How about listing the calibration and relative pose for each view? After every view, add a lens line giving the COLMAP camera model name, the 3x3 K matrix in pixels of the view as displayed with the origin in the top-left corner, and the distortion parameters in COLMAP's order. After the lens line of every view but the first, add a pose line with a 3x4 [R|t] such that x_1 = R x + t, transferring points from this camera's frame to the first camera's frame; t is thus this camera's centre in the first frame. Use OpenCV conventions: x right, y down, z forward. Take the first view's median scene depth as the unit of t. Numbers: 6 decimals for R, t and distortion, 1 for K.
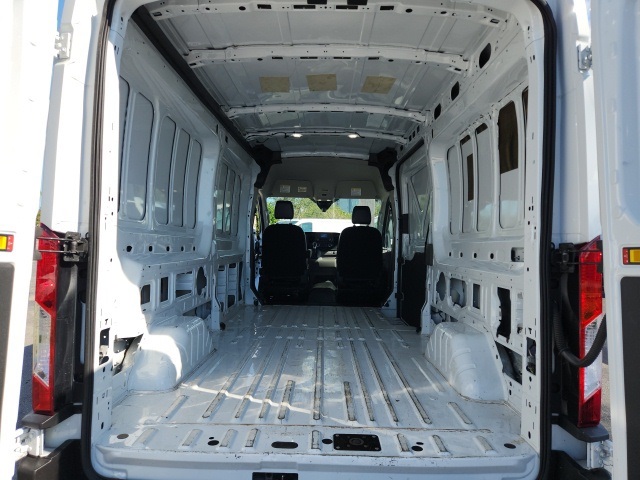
lens RADIAL K [[427.0, 0, 319.5], [0, 427.0, 237.3], [0, 0, 1]] dist [0.073639, -0.066996]
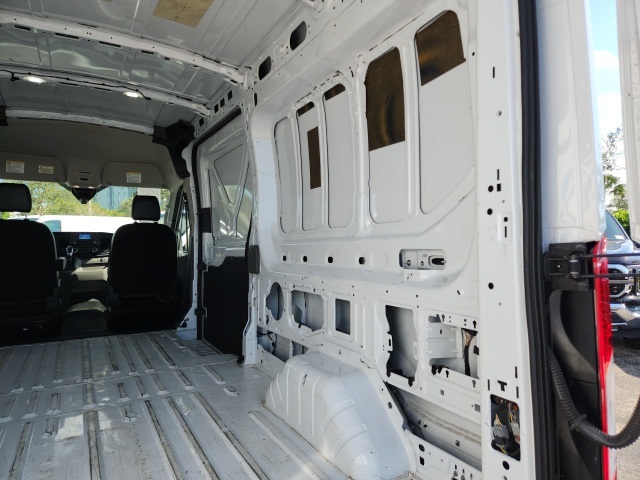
lens RADIAL K [[426.4, 0, 329.5], [0, 426.4, 239.3], [0, 0, 1]] dist [0.078222, -0.065220]
pose [[0.858484, -0.020268, 0.512439, -0.015357], [0.016668, 0.999794, 0.011619, -0.001760], [-0.512569, -0.001433, 0.858645, 0.242034]]
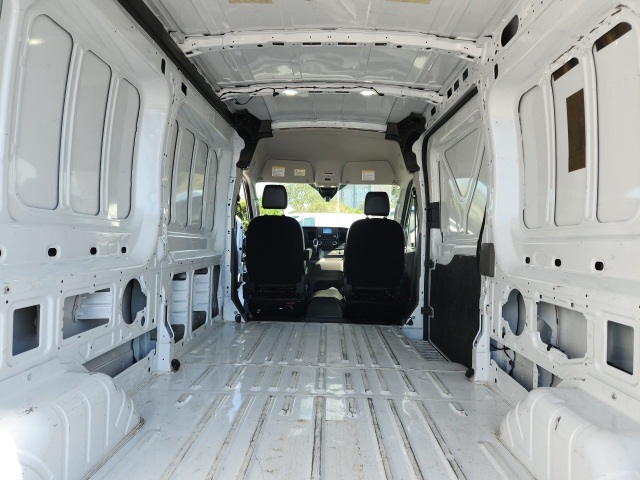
lens RADIAL K [[427.0, 0, 319.5], [0, 427.0, 237.3], [0, 0, 1]] dist [0.073639, -0.066996]
pose [[0.999958, 0.002195, -0.008903, 0.004644], [-0.002114, 0.999956, 0.009115, 0.000662], [0.008923, -0.009096, 0.999919, 0.295819]]
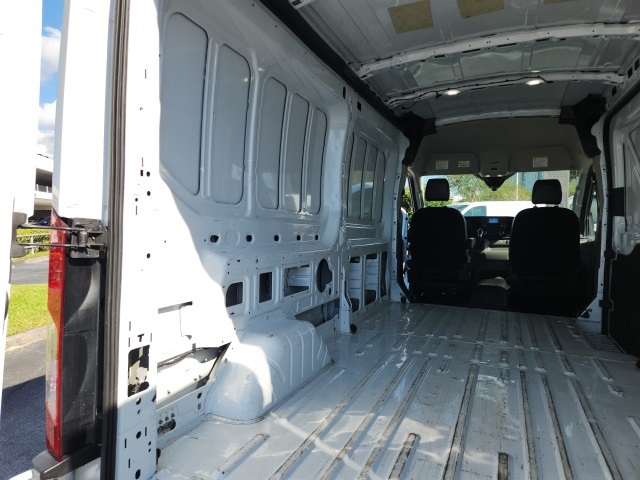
lens RADIAL K [[425.2, 0, 312.6], [0, 425.2, 240.2], [0, 0, 1]] dist [0.082246, -0.069172]
pose [[0.917149, 0.007624, -0.398472, 0.031954], [0.007932, 0.999270, 0.037374, 0.000121], [0.398466, -0.037438, 0.916419, 0.181938]]
